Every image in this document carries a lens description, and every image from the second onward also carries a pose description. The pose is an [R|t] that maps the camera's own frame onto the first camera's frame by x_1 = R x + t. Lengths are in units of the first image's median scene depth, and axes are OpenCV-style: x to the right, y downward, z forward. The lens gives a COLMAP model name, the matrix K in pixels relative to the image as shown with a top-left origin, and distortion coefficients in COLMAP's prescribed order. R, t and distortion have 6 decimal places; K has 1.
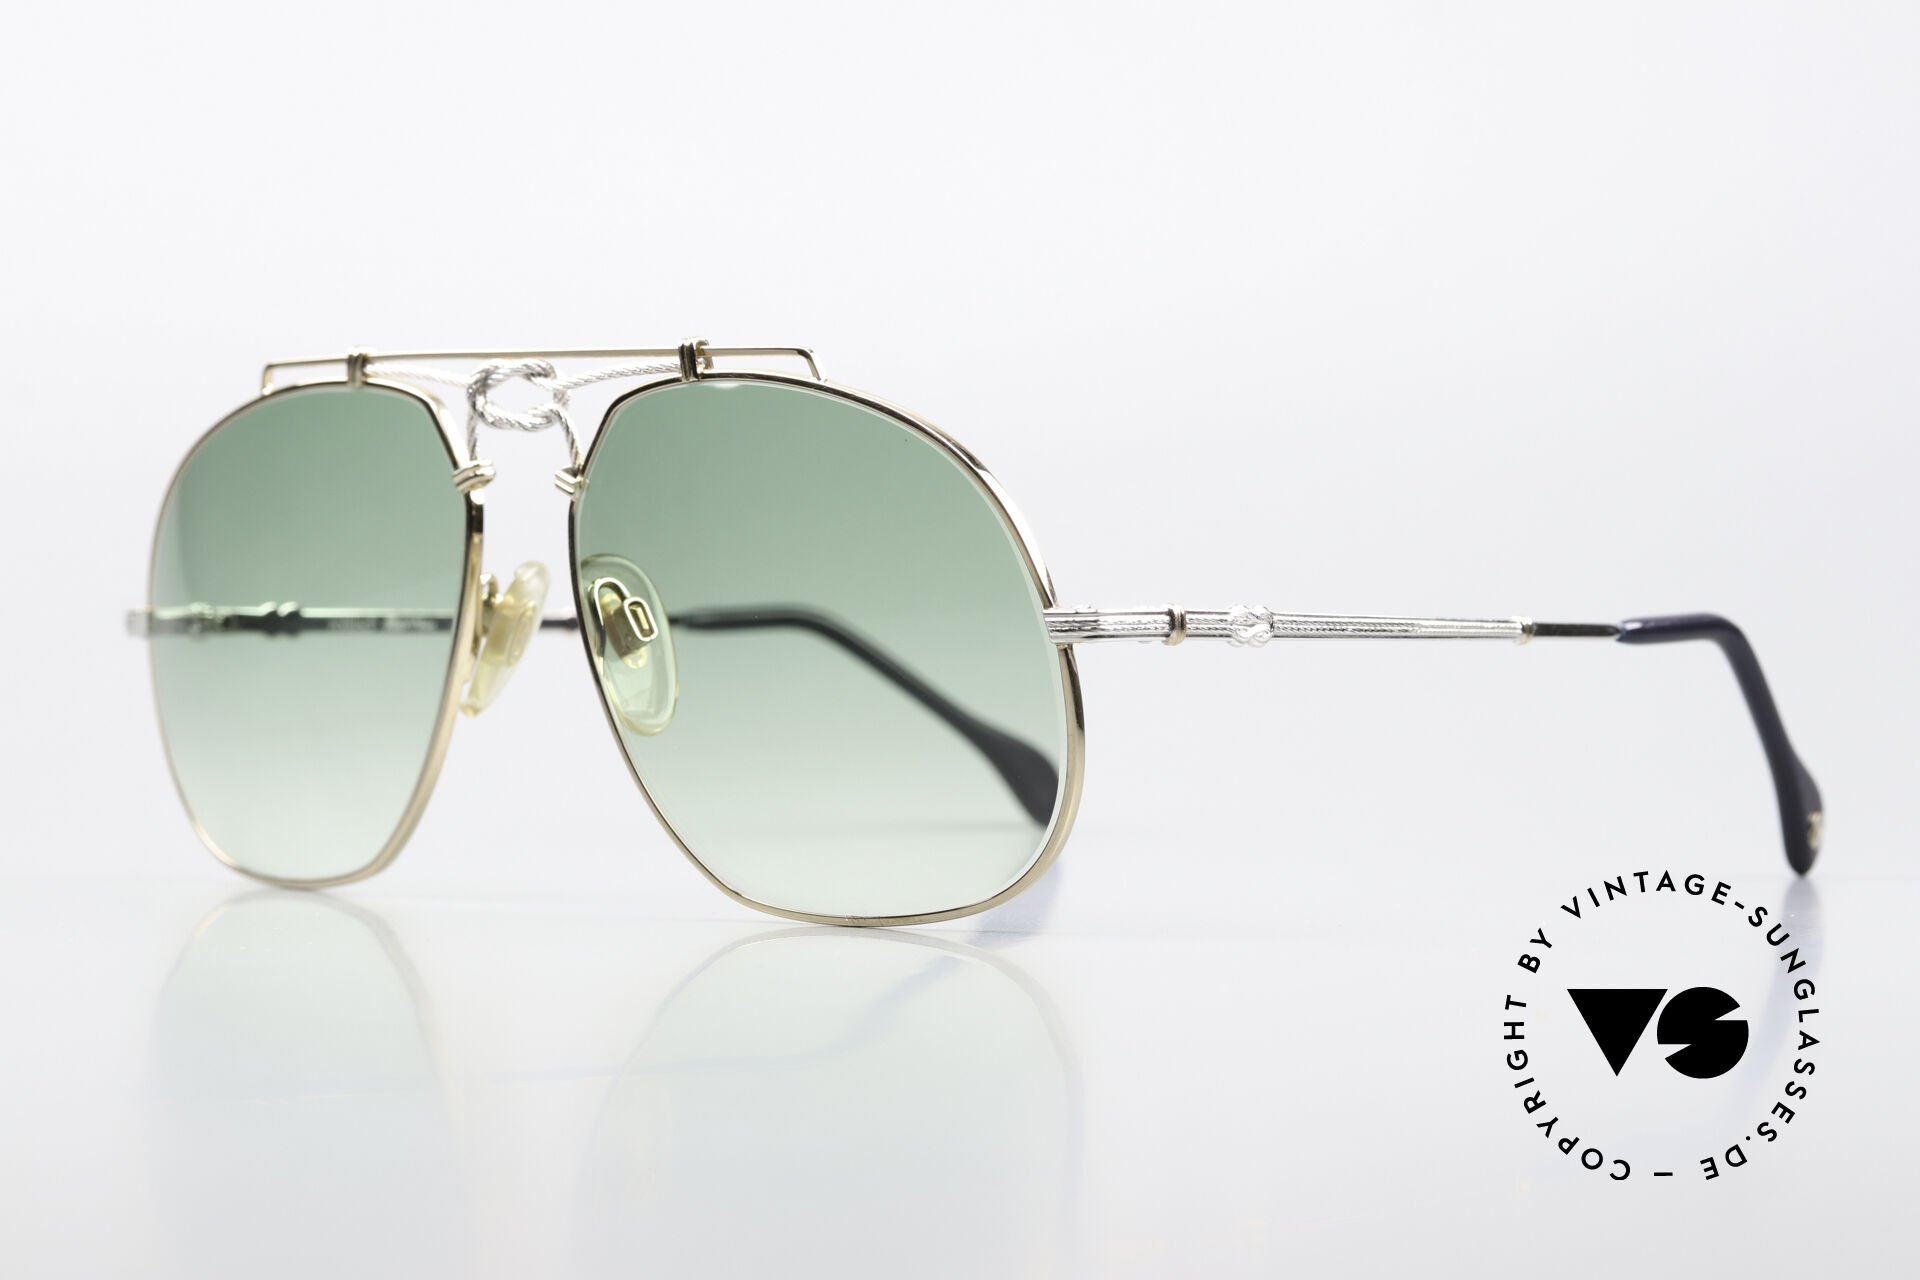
lens RADIAL K [[5391.6, 0, 960.0], [0, 5391.6, 640.0], [0, 0, 1]] dist [-0.067959, -0.192981]
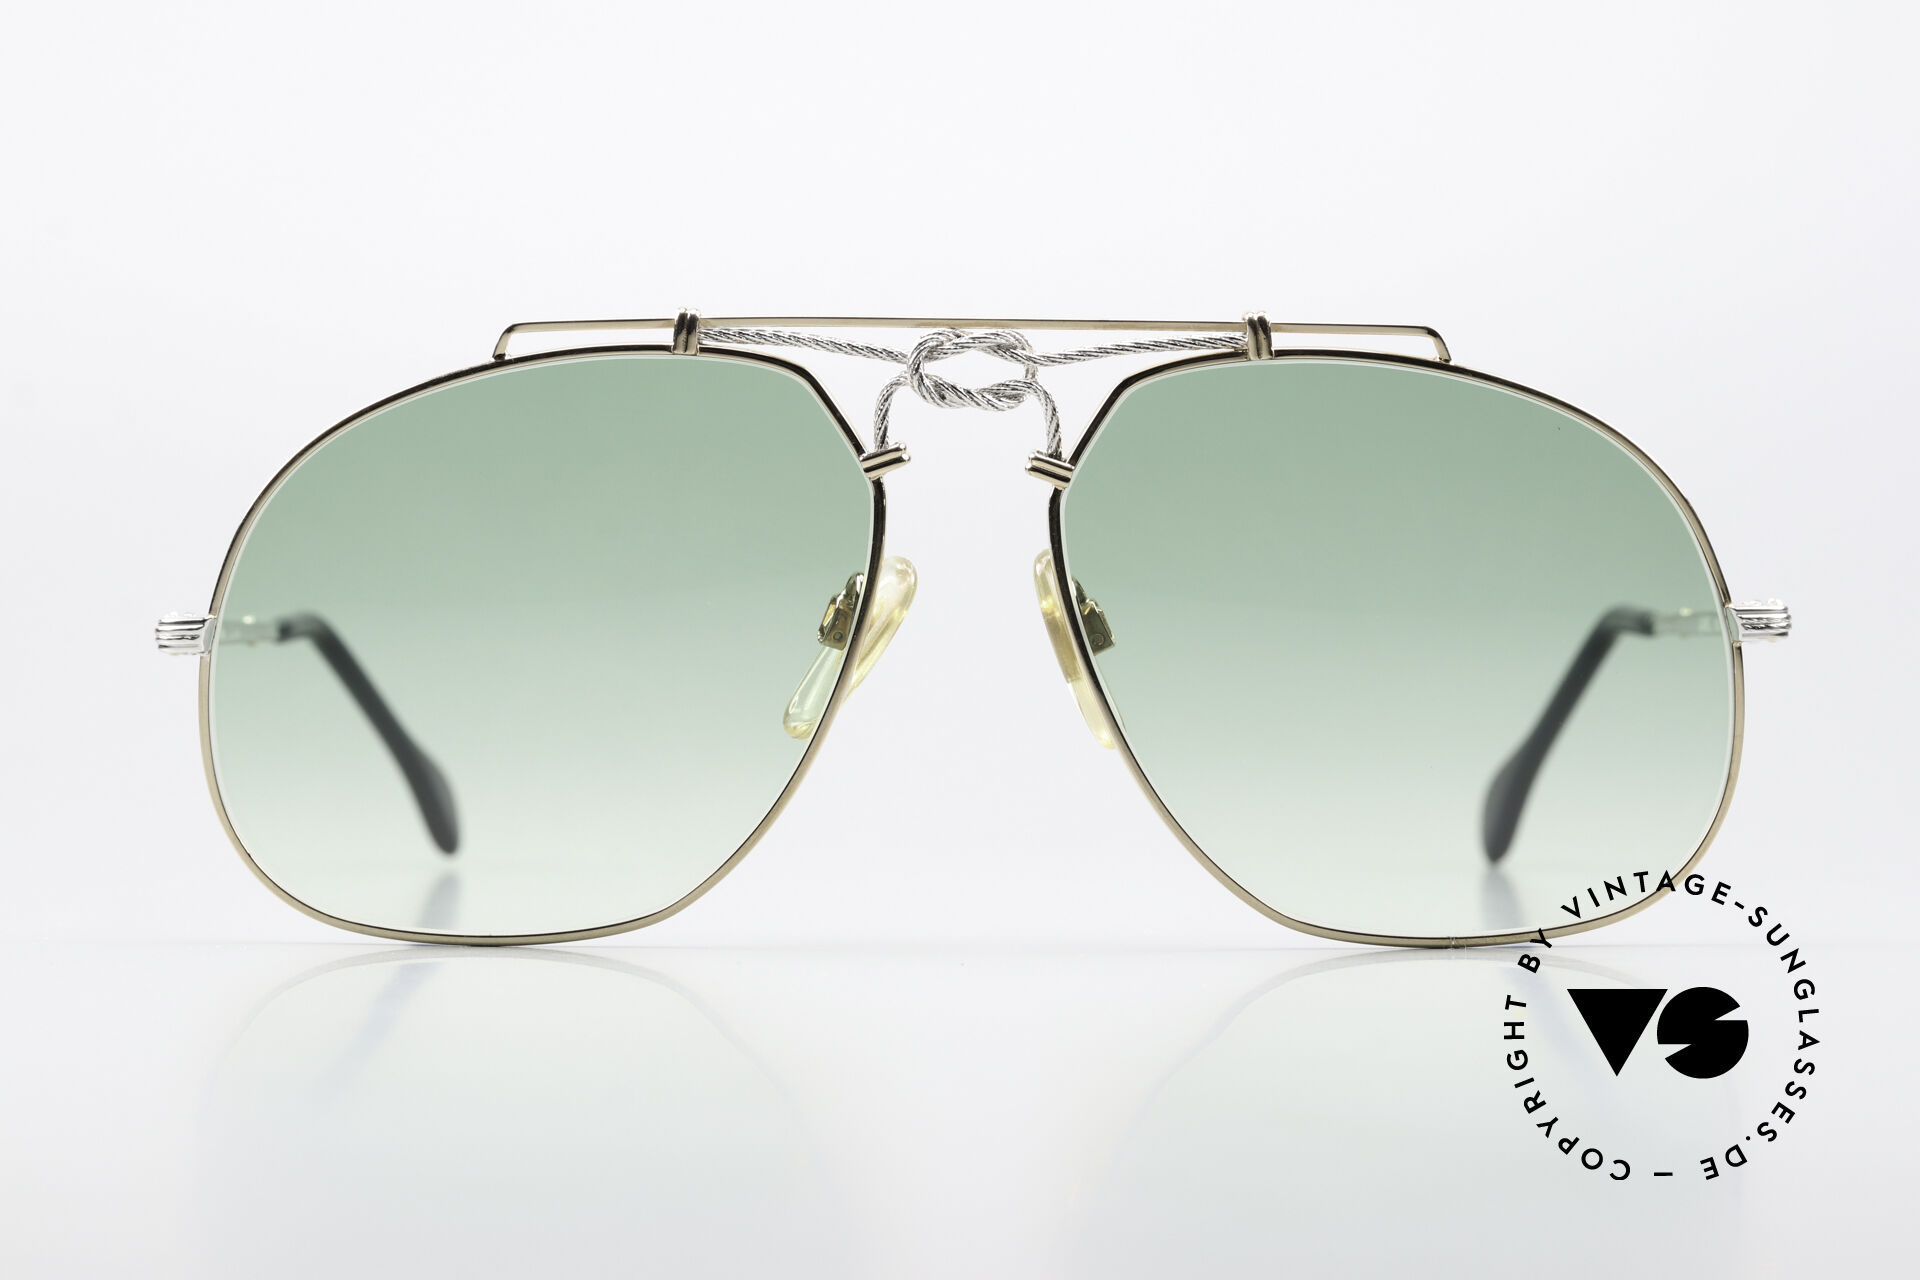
lens RADIAL K [[5391.6, 0, 960.0], [0, 5391.6, 640.0], [0, 0, 1]] dist [-0.067959, -0.192981]
pose [[0.749506, -0.011549, 0.661897, -0.671749], [0.010871, 0.999928, 0.005136, -0.005630], [-0.661908, 0.003346, 0.749577, 0.343618]]
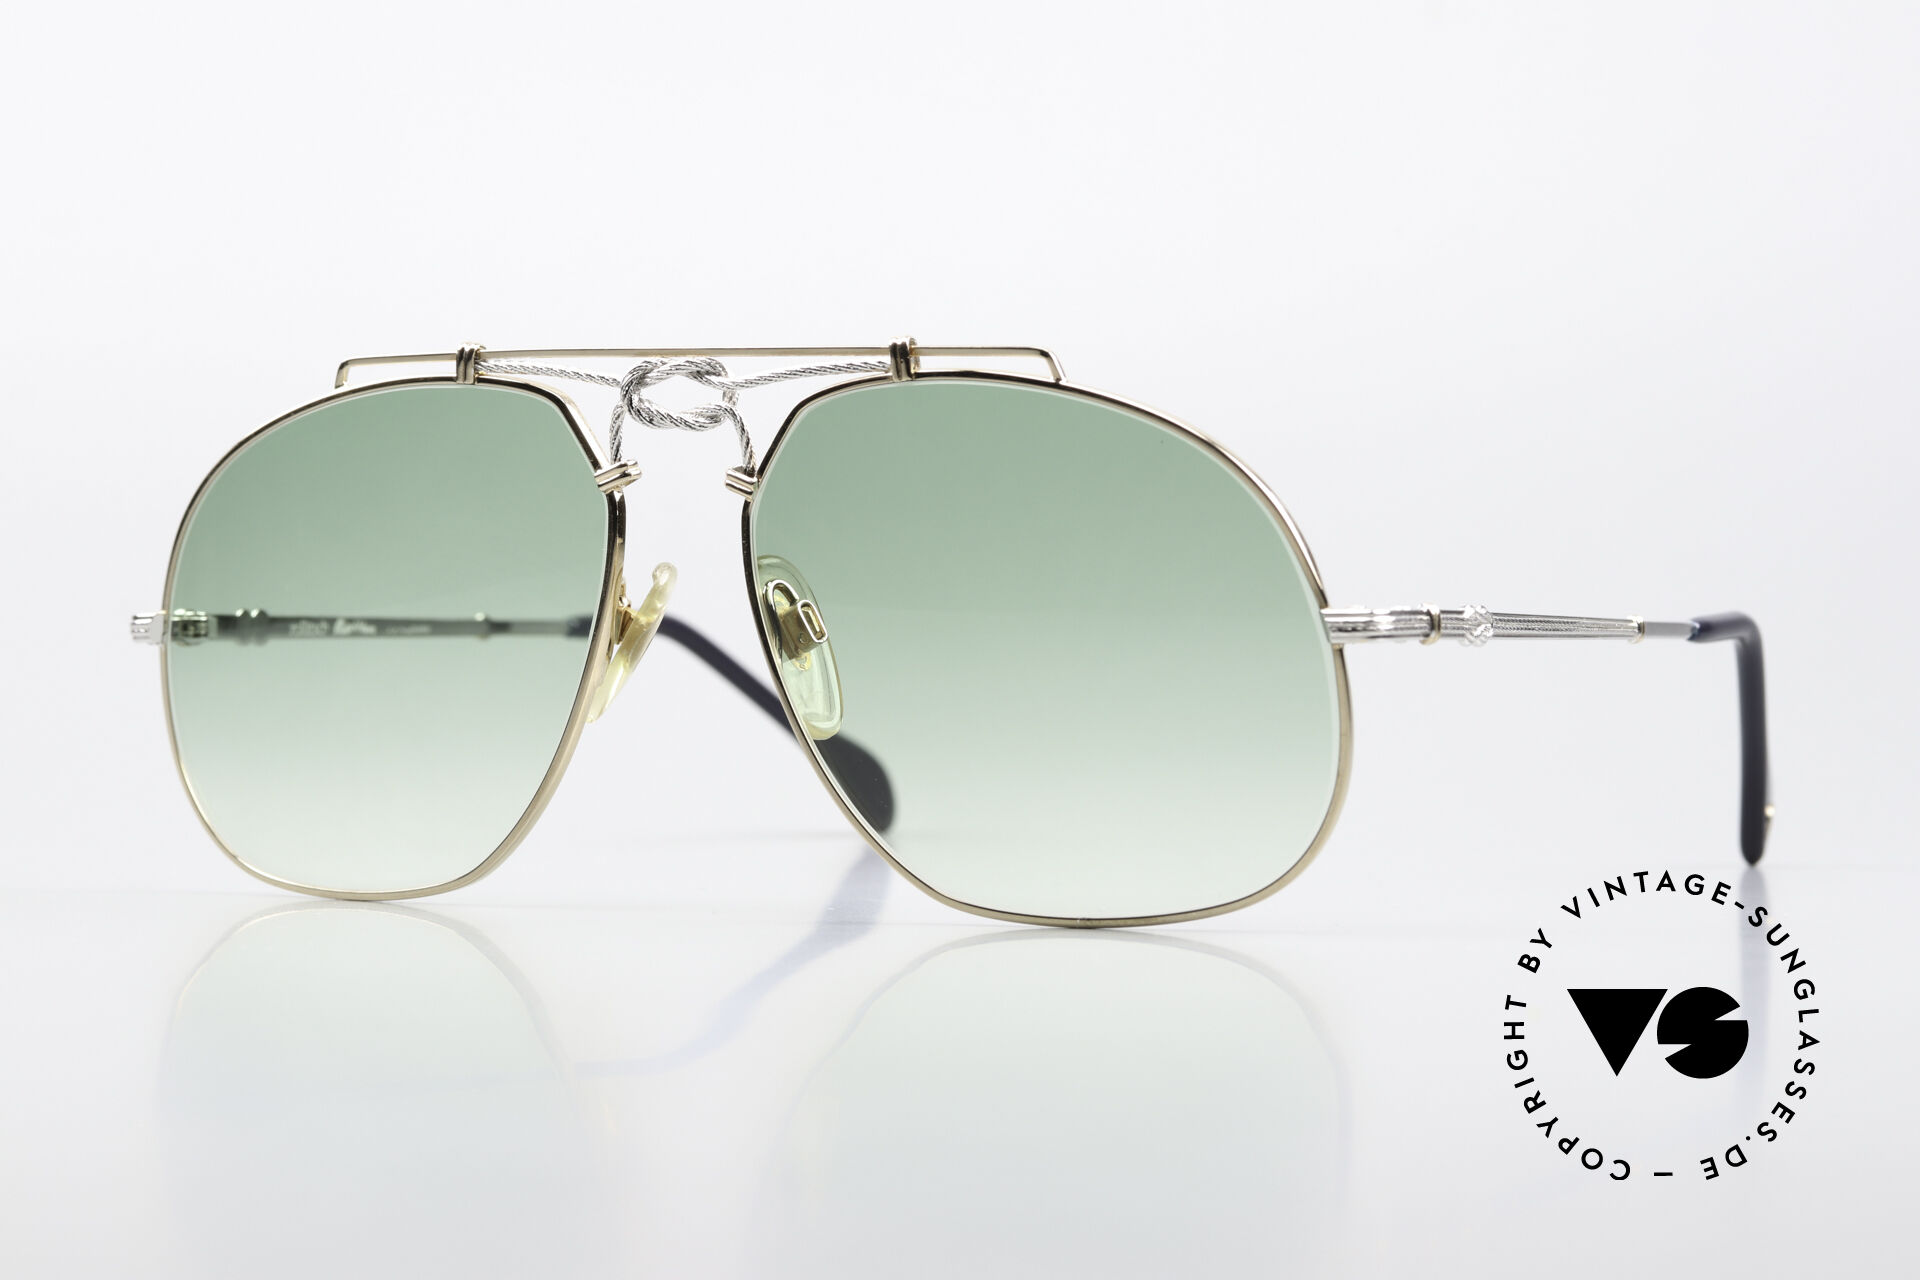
lens RADIAL K [[5391.6, 0, 960.0], [0, 5391.6, 640.0], [0, 0, 1]] dist [-0.067959, -0.192981]
pose [[0.969191, -0.004908, 0.246261, -0.276034], [0.004653, 0.999988, 0.001617, -0.001877], [-0.246266, -0.000422, 0.969202, 0.037825]]
